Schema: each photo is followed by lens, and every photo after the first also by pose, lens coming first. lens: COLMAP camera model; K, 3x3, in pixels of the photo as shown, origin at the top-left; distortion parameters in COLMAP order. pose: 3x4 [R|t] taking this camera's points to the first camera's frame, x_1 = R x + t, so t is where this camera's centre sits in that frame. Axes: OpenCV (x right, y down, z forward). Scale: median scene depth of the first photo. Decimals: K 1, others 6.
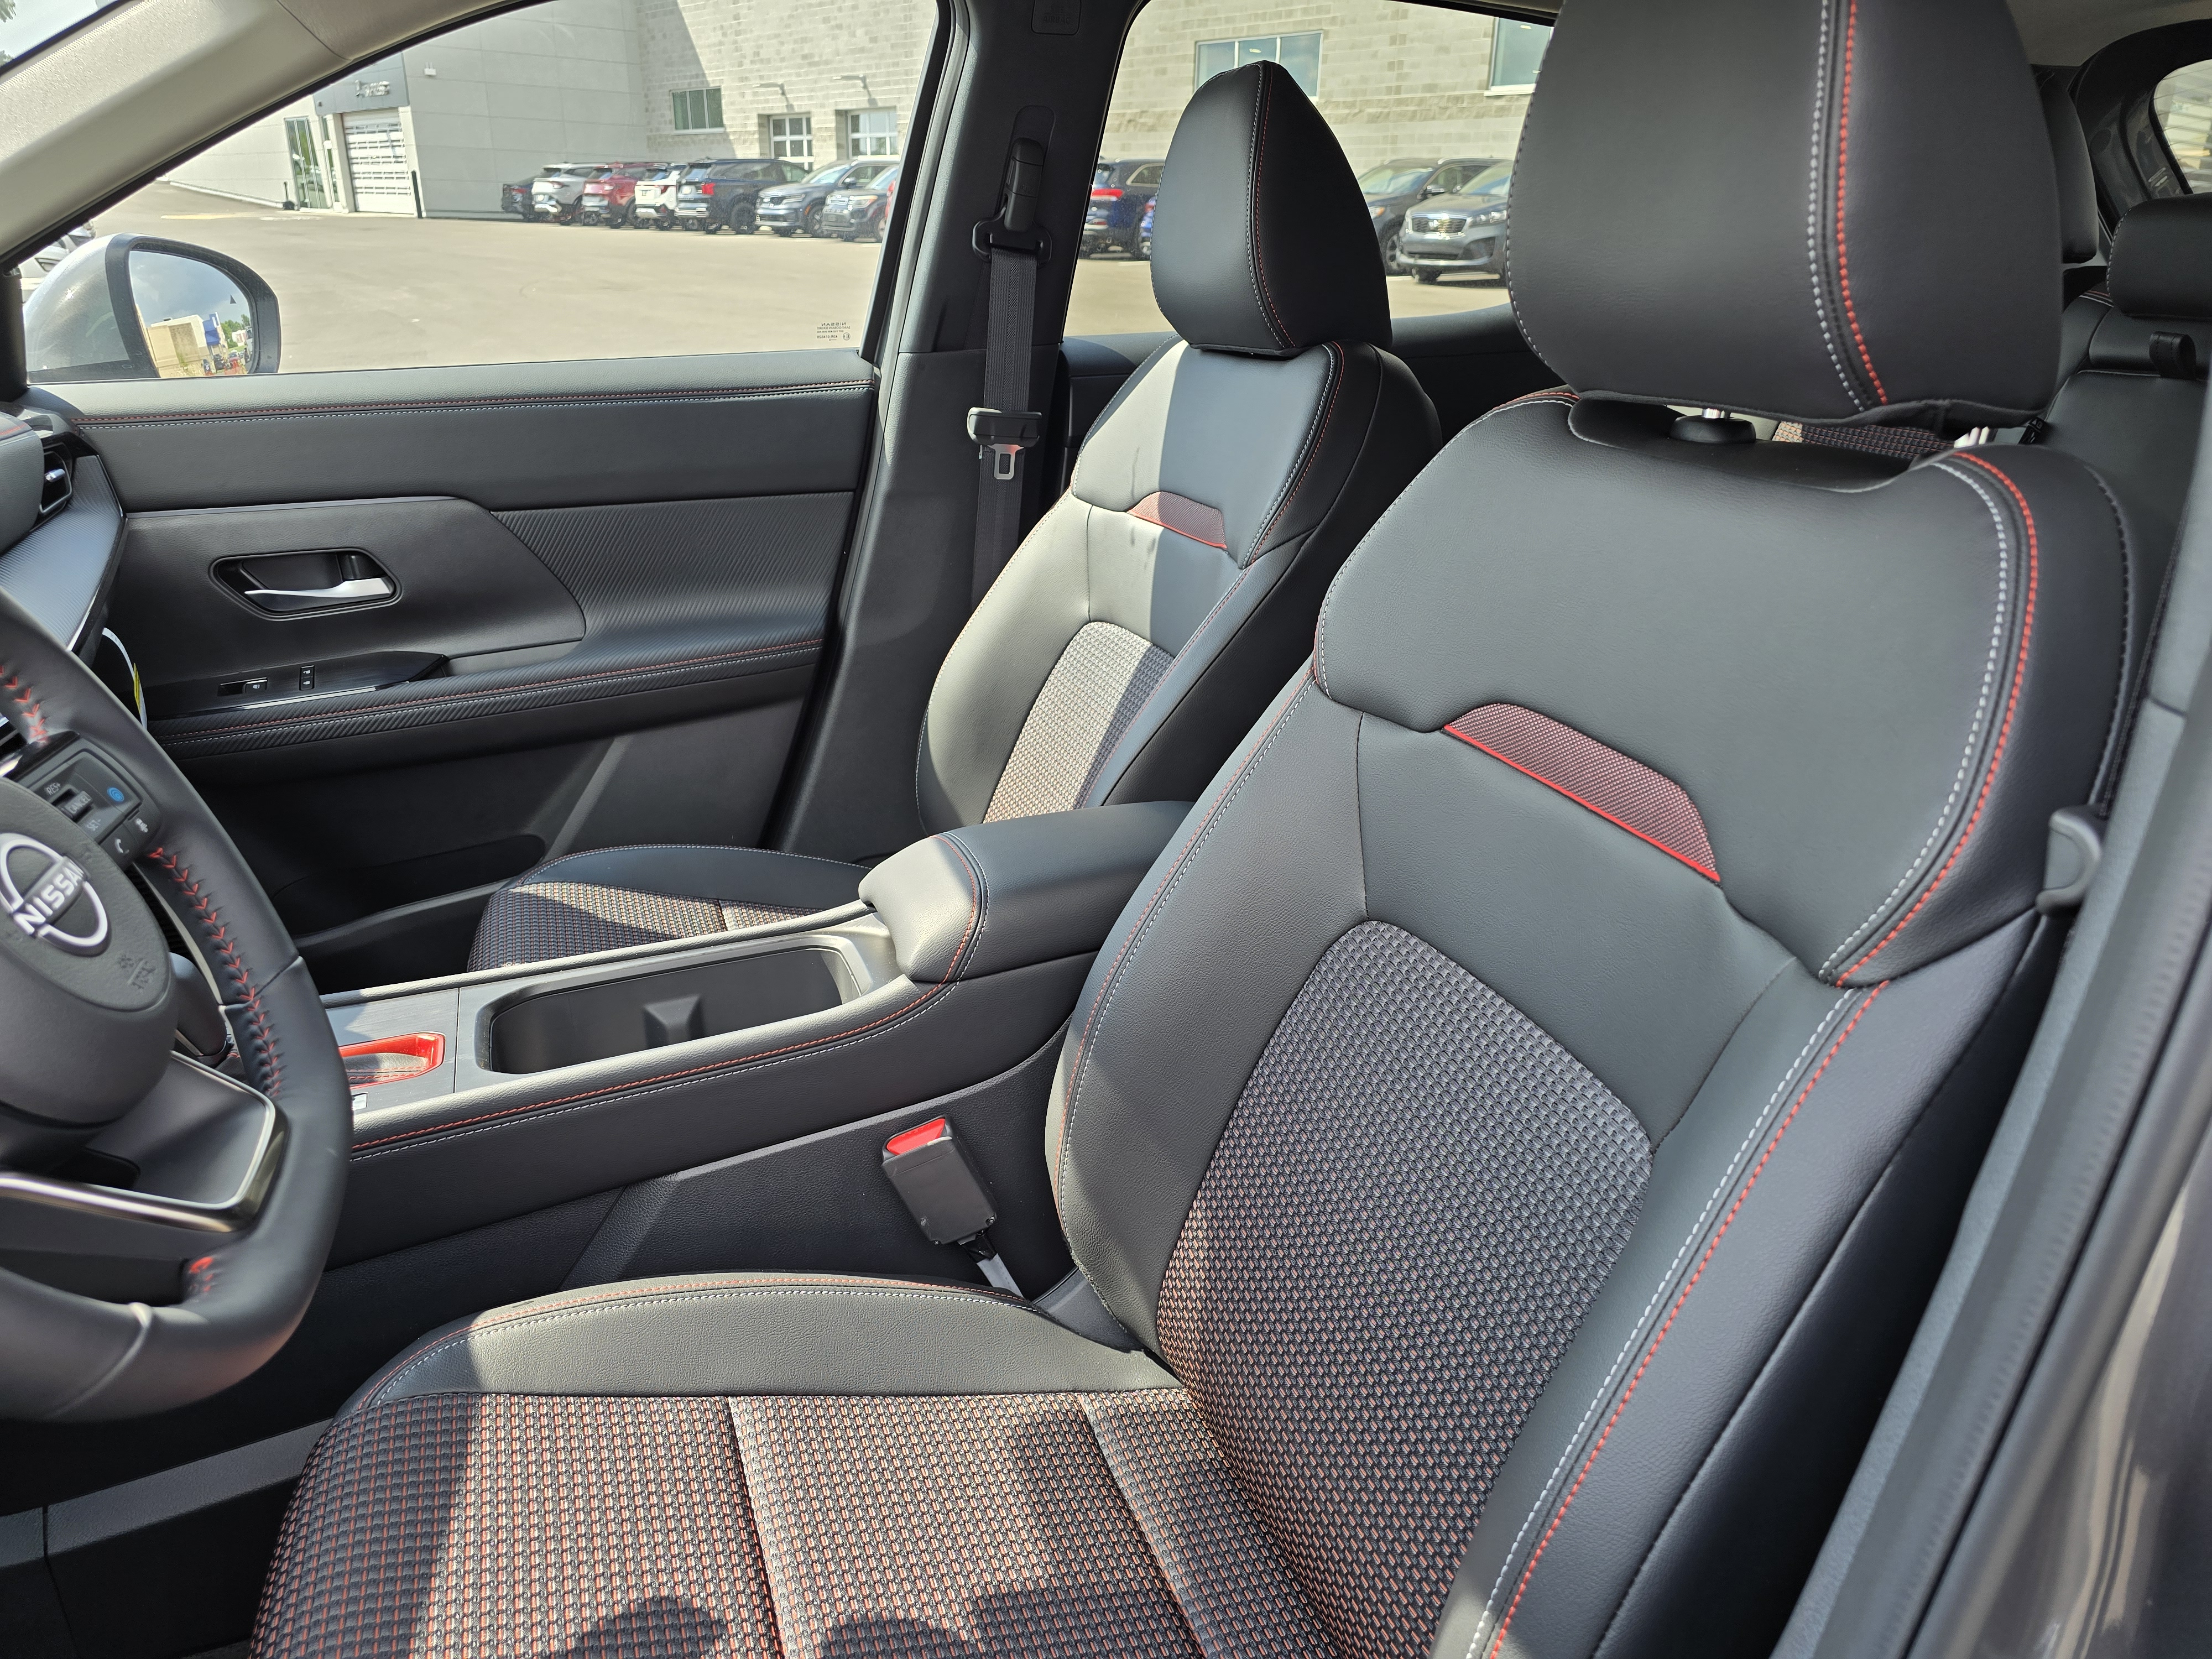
lens RADIAL K [[1488.8, 0, 1112.4], [0, 1488.8, 796.9], [0, 0, 1]] dist [0.044893, -0.049372]
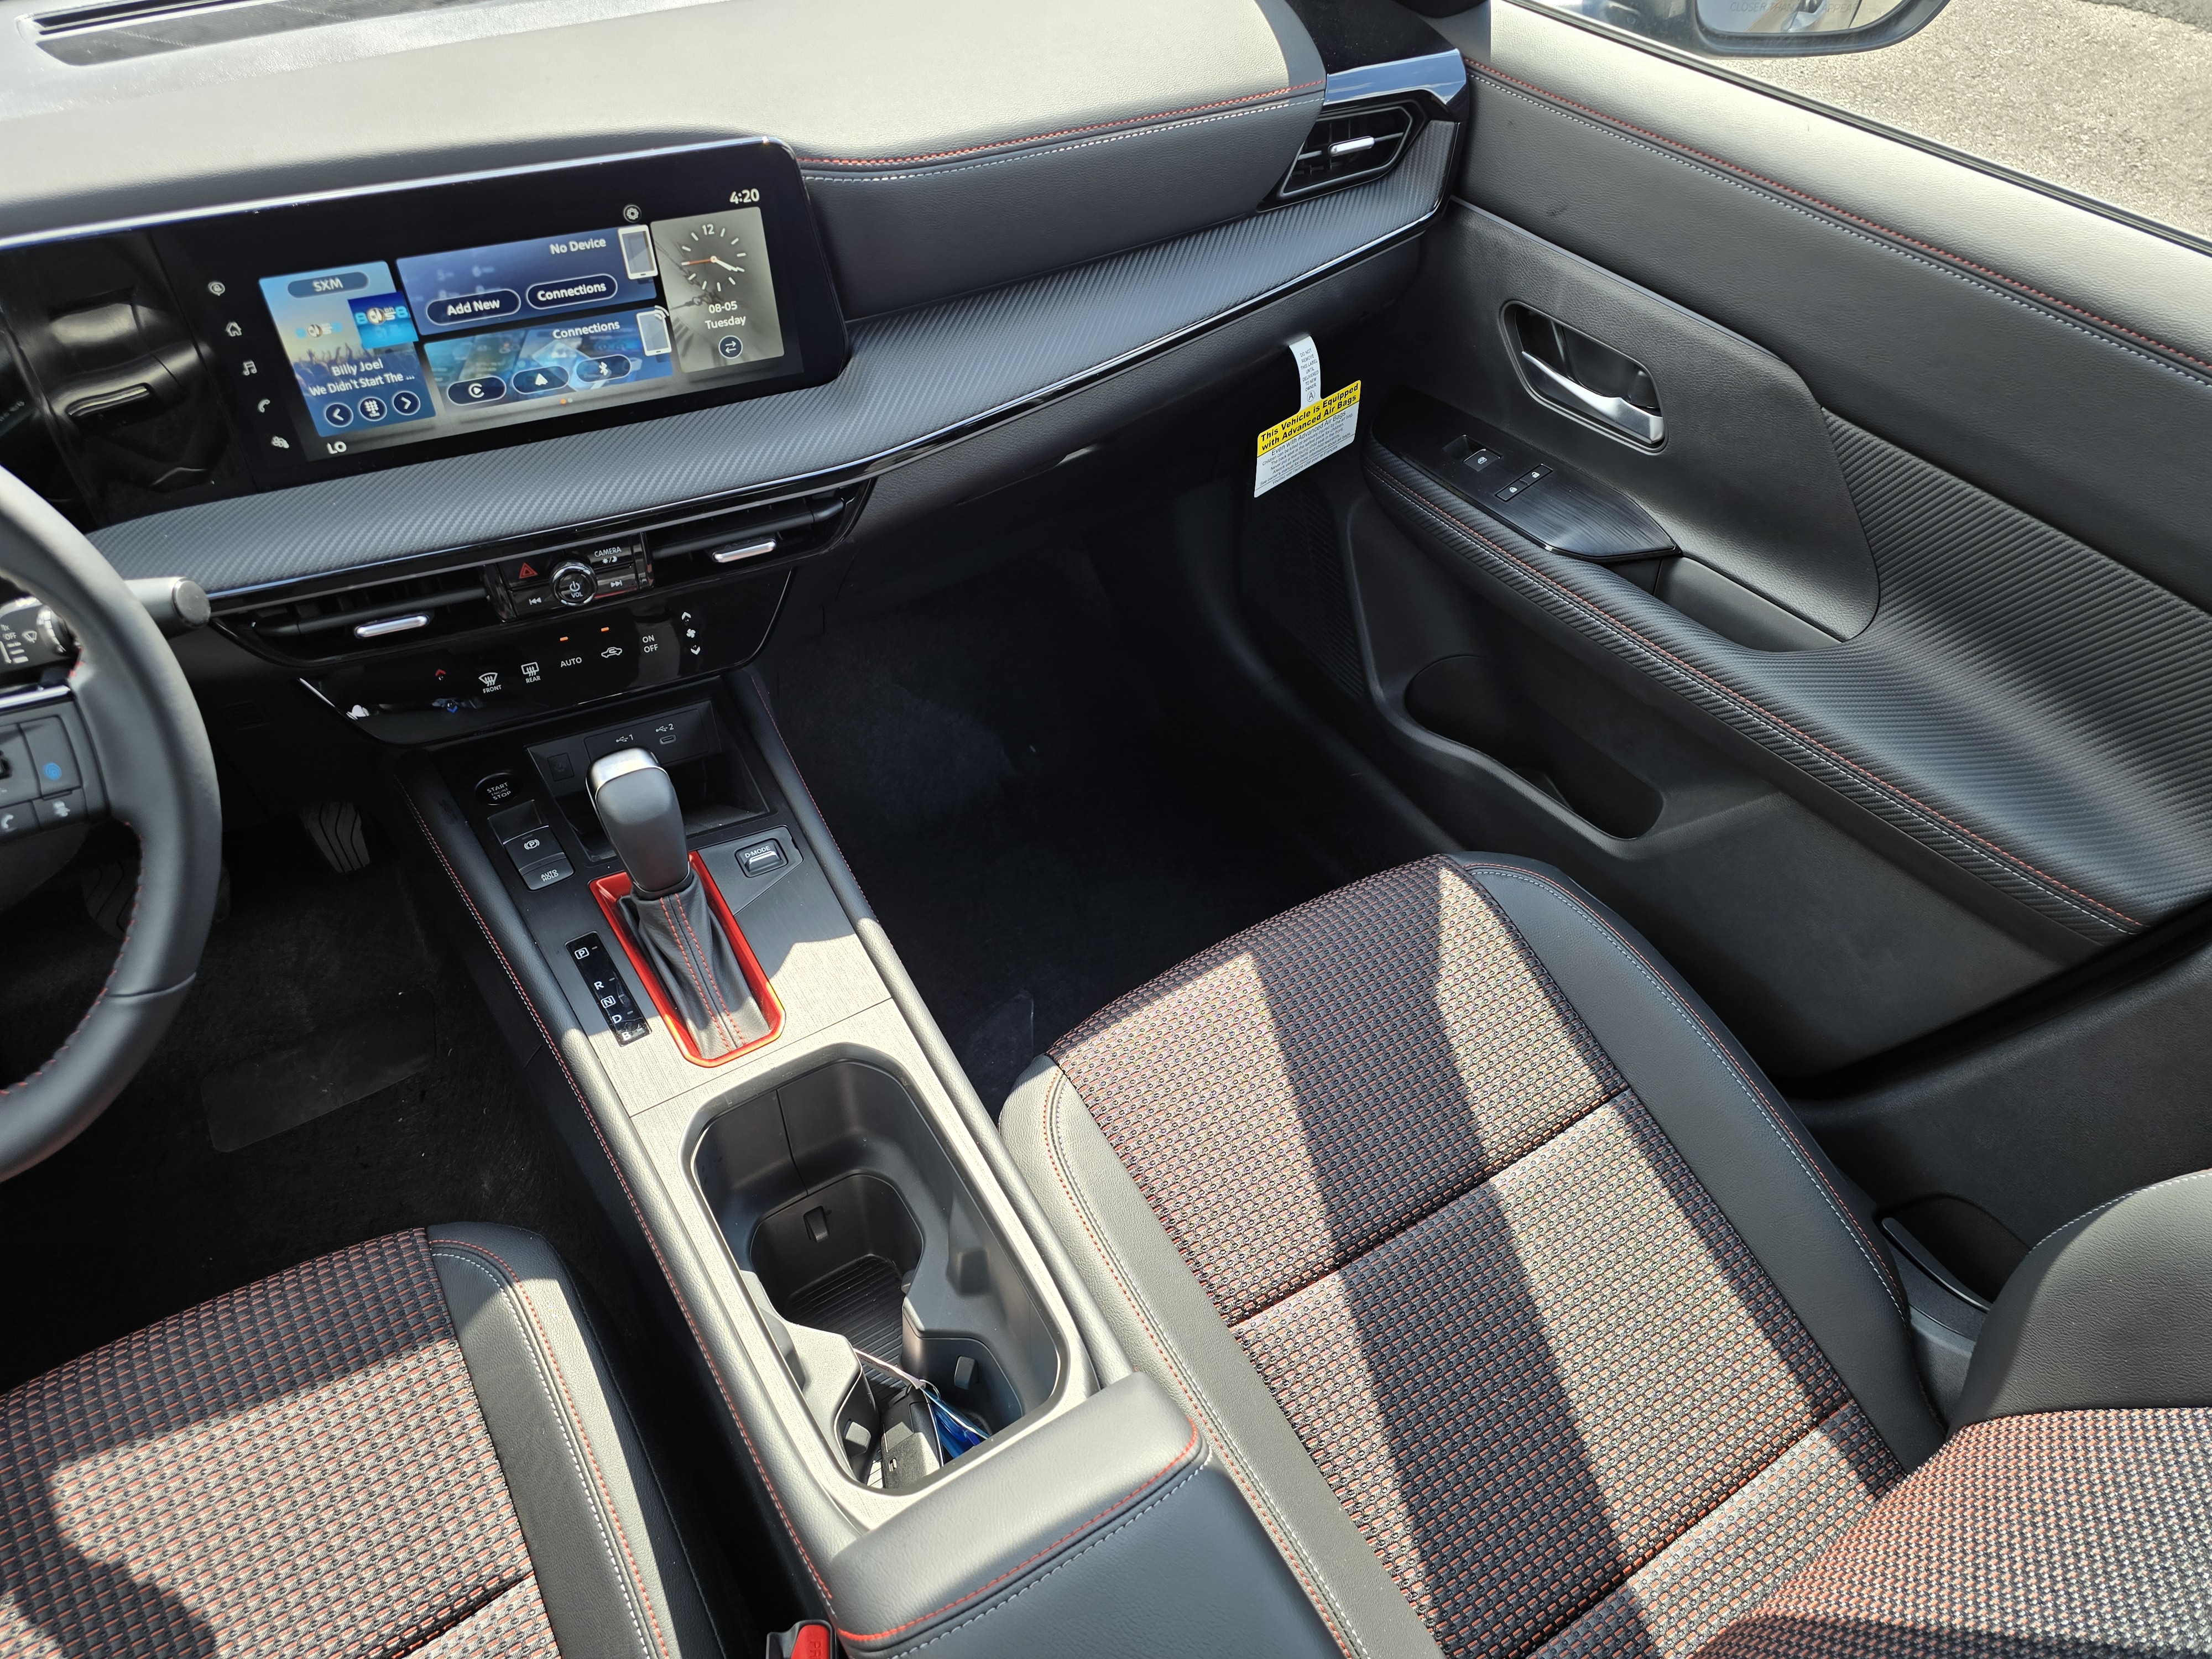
lens RADIAL K [[1488.8, 0, 1112.4], [0, 1488.8, 796.9], [0, 0, 1]] dist [0.044893, -0.049372]
pose [[0.191976, 0.690603, -0.697290, 0.118068], [-0.359023, 0.710676, 0.605015, -0.617626], [0.913371, 0.134195, 0.384375, 0.940050]]
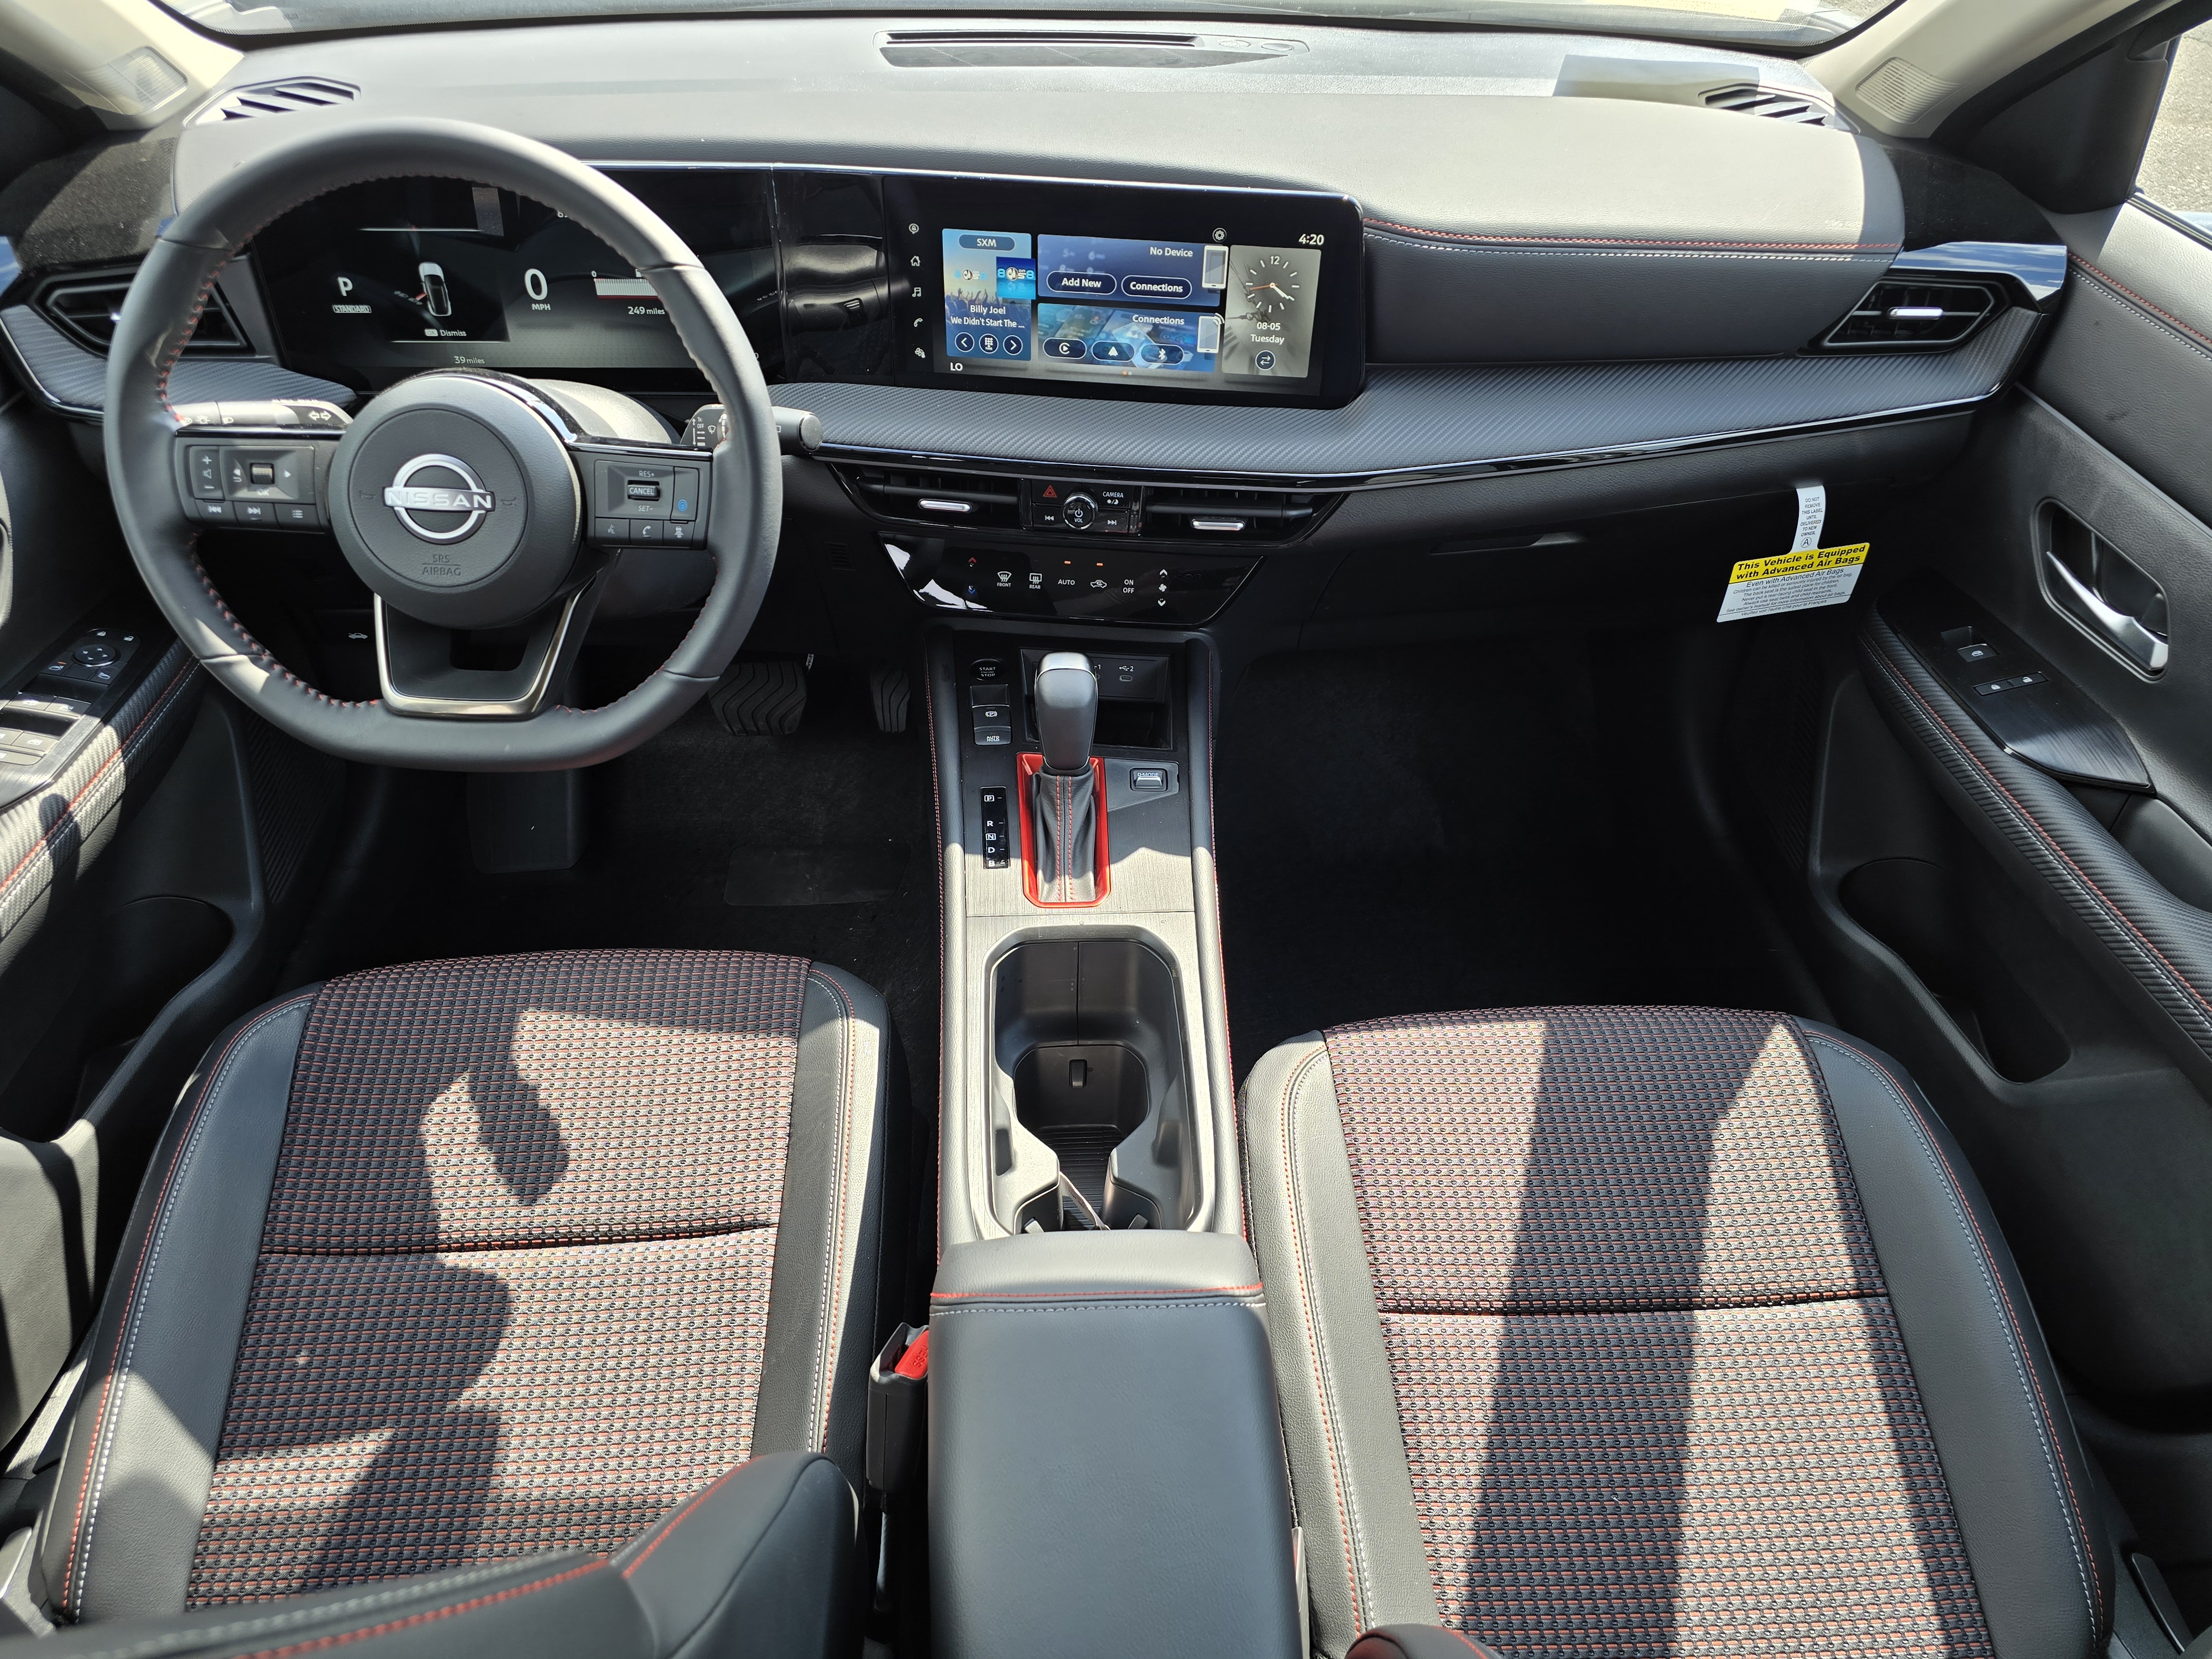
lens RADIAL K [[1485.8, 0, 1110.8], [0, 1485.8, 821.5], [0, 0, 1]] dist [0.056693, -0.064503]
pose [[-0.303762, 0.620088, -0.723339, 0.303255], [-0.350480, 0.633250, 0.690042, -0.685145], [0.885941, 0.463125, 0.024971, 1.089647]]
